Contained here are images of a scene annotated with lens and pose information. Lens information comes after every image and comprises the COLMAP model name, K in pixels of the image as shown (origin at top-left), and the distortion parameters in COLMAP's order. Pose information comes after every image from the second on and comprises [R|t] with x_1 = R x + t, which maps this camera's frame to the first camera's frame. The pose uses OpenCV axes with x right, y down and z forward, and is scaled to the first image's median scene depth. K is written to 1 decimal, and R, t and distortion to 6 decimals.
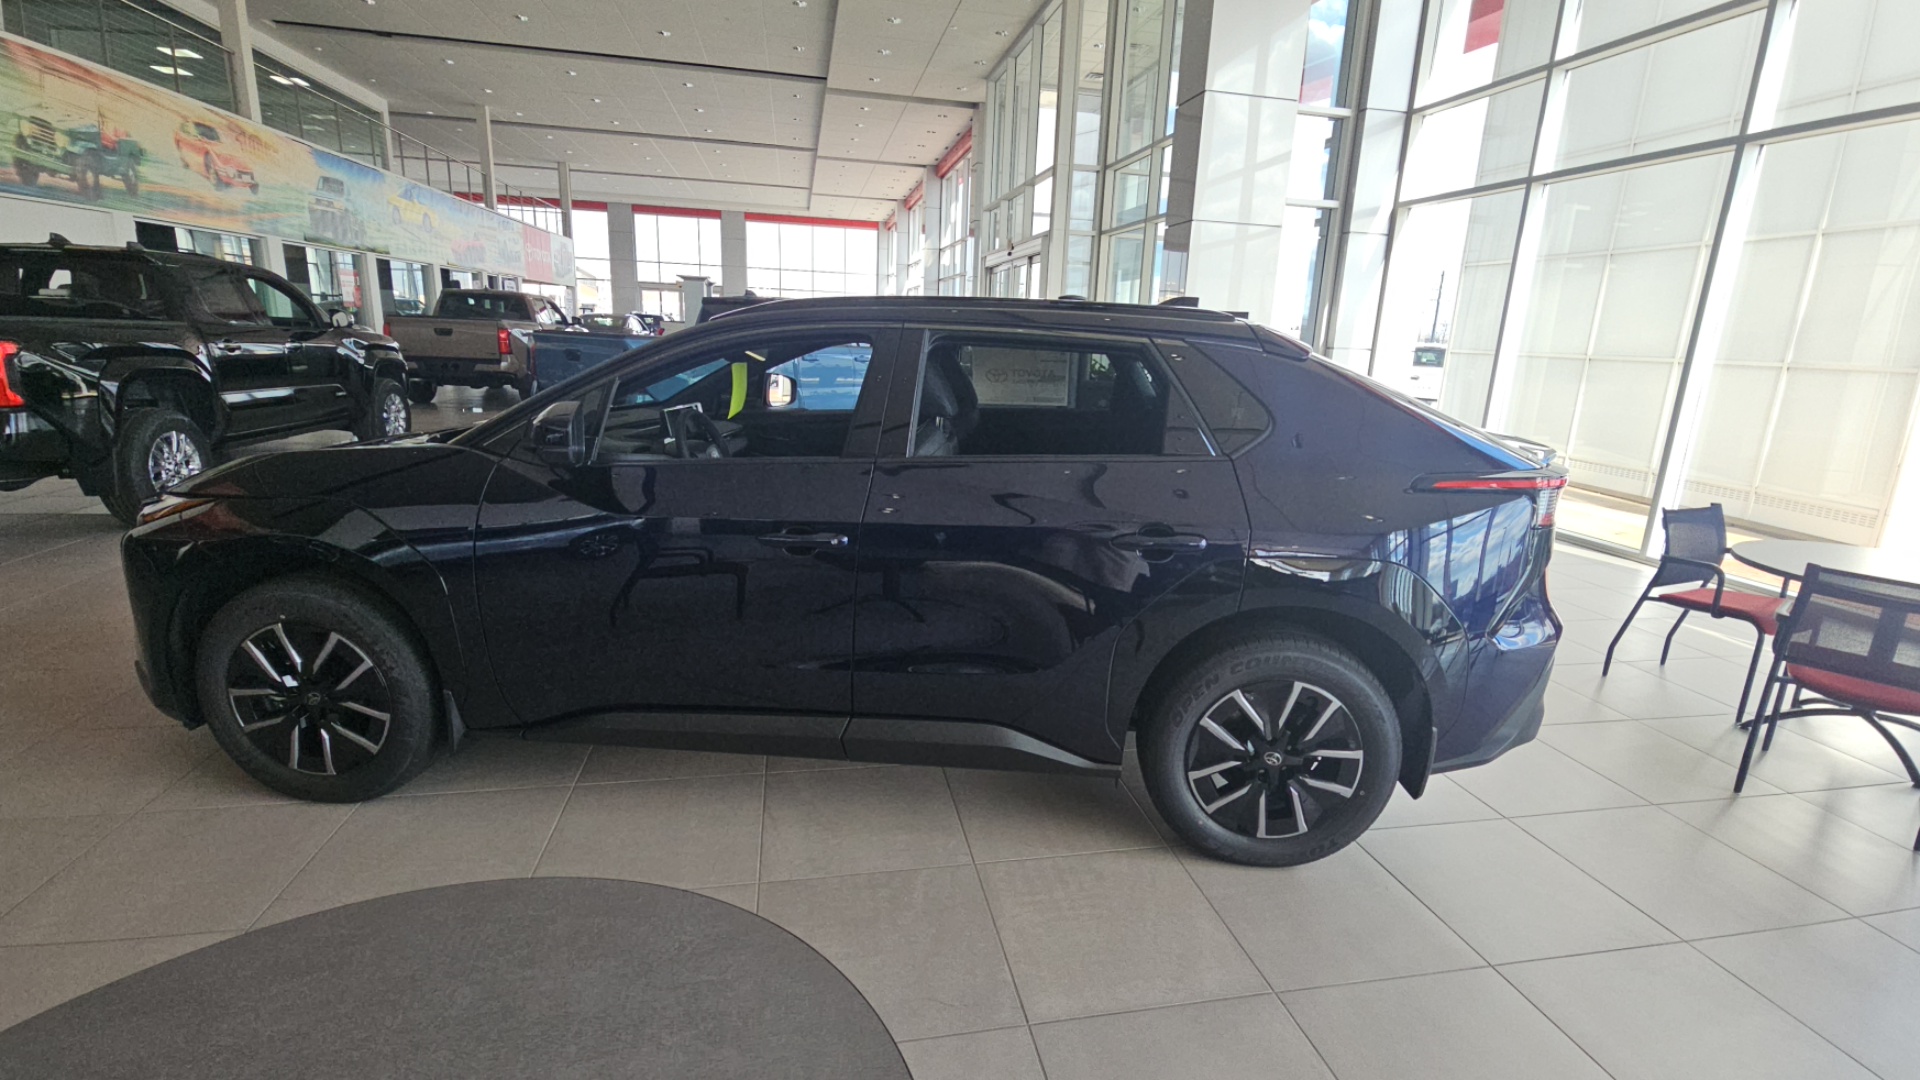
lens RADIAL K [[861.5, 0, 977.7], [0, 861.5, 538.4], [0, 0, 1]] dist [0.010981, -0.010530]
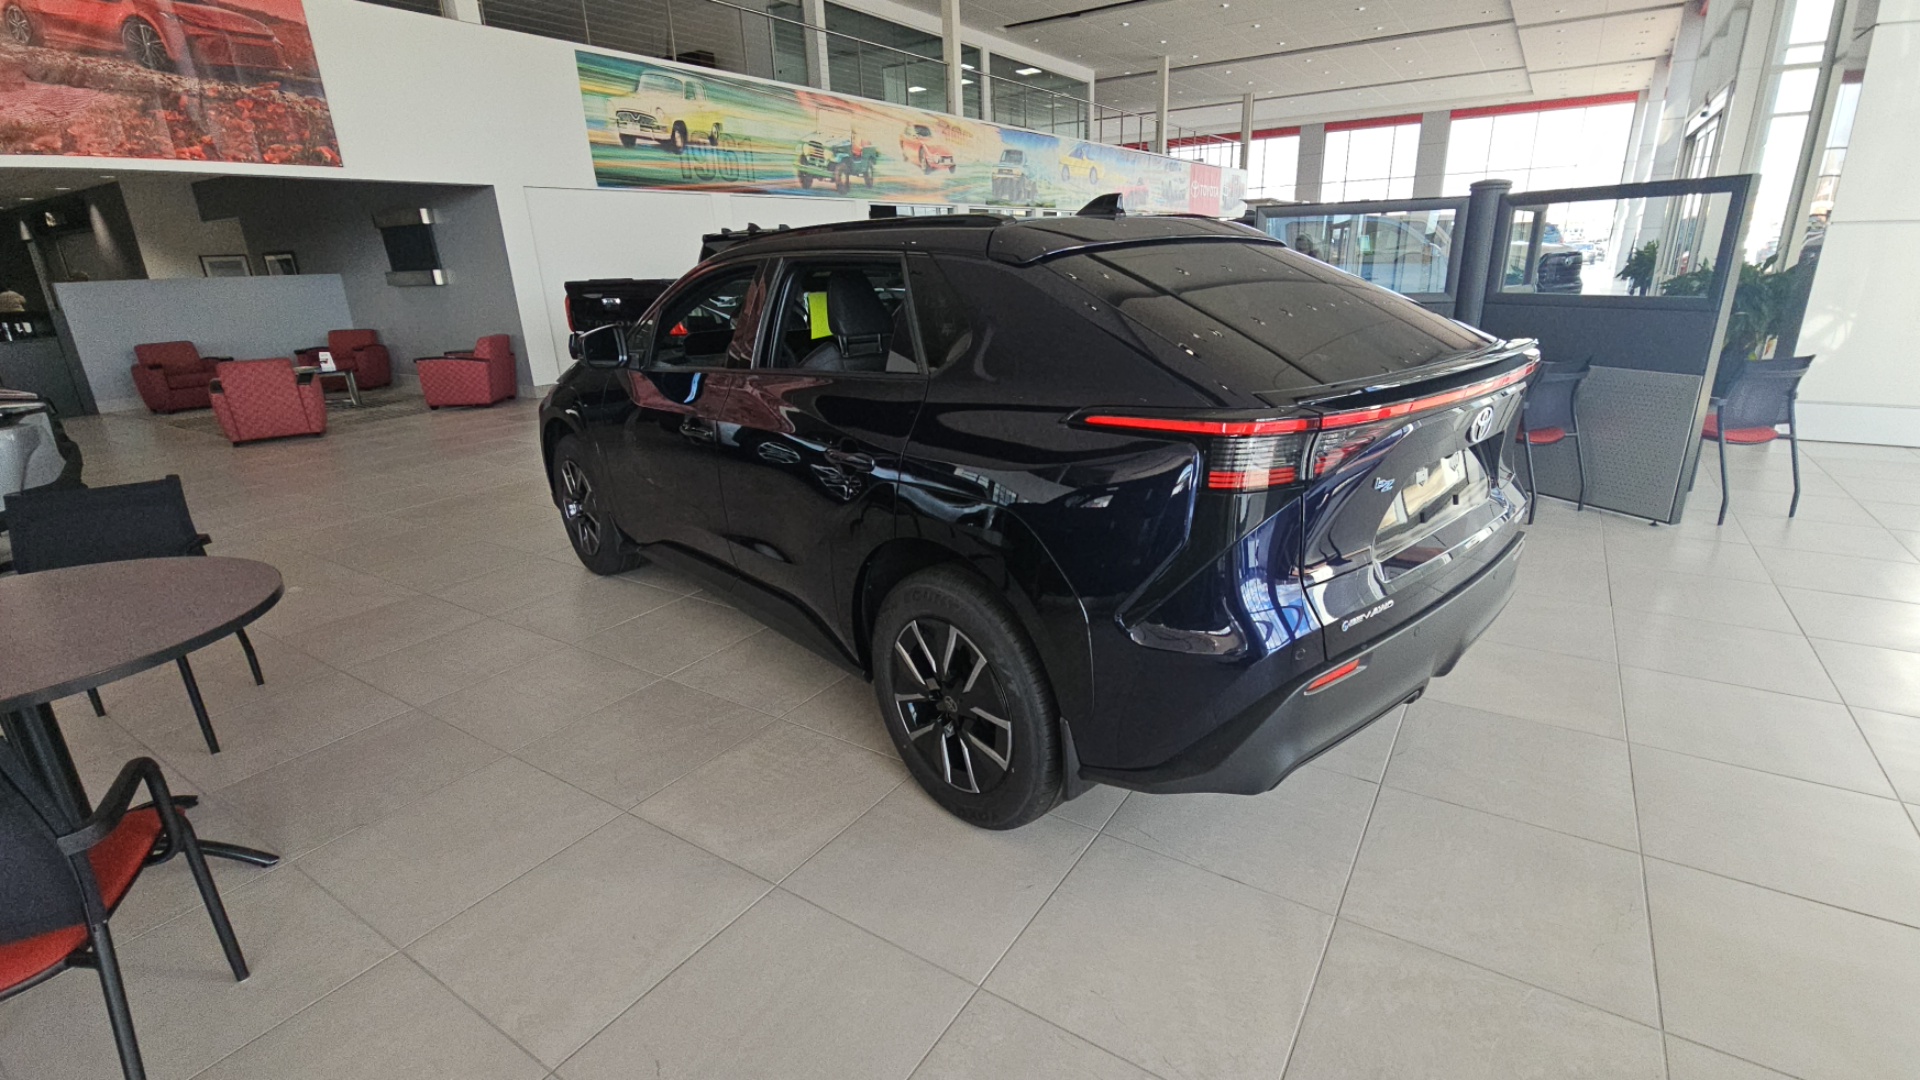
lens RADIAL K [[842.5, 0, 985.8], [0, 842.5, 538.1], [0, 0, 1]] dist [0.025068, -0.018393]
pose [[0.716411, 0.158171, -0.679513, 0.189494], [-0.098916, 0.987151, 0.125493, -0.008219], [0.690631, -0.022690, 0.722851, 0.071894]]
